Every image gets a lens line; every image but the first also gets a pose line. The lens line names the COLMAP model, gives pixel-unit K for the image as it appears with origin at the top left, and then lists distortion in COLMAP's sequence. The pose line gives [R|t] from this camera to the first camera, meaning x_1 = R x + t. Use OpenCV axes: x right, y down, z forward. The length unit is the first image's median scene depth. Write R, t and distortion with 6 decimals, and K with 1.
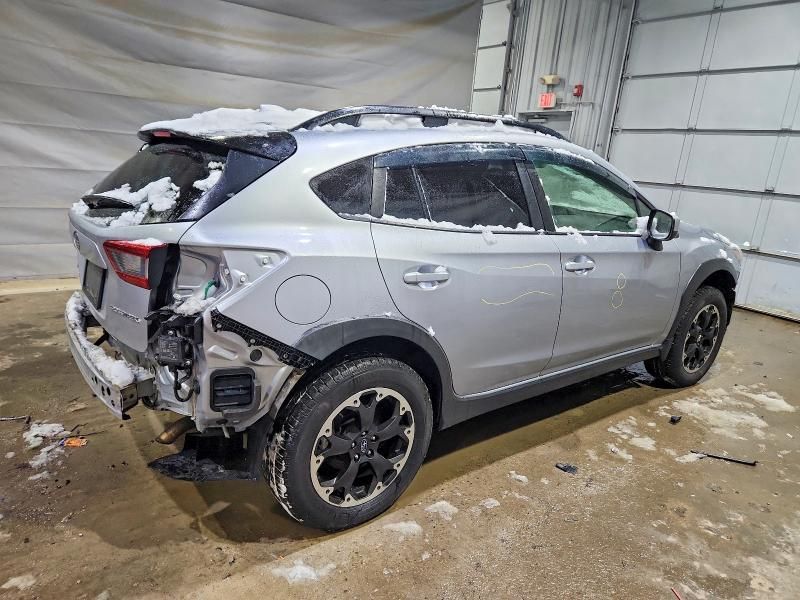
lens RADIAL K [[546.0, 0, 368.6], [0, 546.0, 298.4], [0, 0, 1]] dist [0.110432, -0.133704]
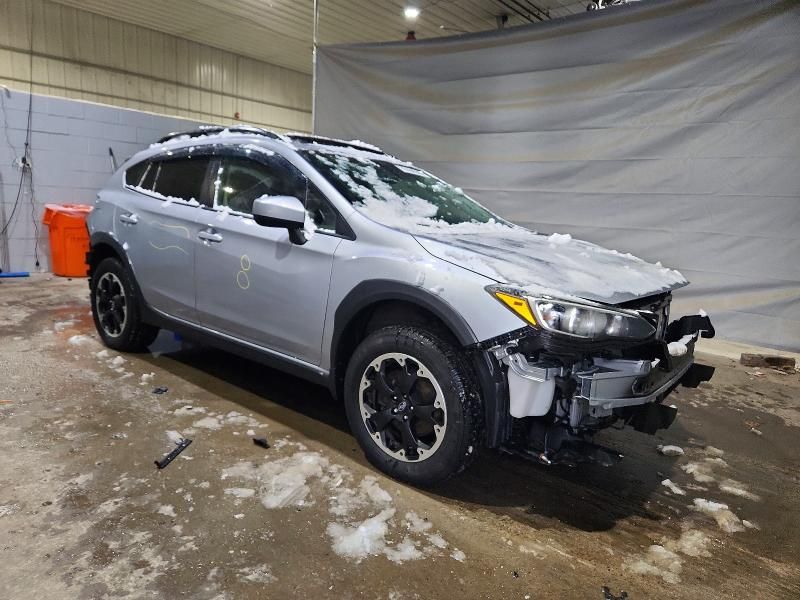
lens RADIAL K [[546.0, 0, 368.6], [0, 546.0, 298.4], [0, 0, 1]] dist [0.110432, -0.133704]
pose [[0.230825, 0.123935, -0.965070, 1.432076], [-0.302476, 0.951850, 0.049892, -0.083023], [0.924785, 0.280394, 0.257198, 0.920117]]
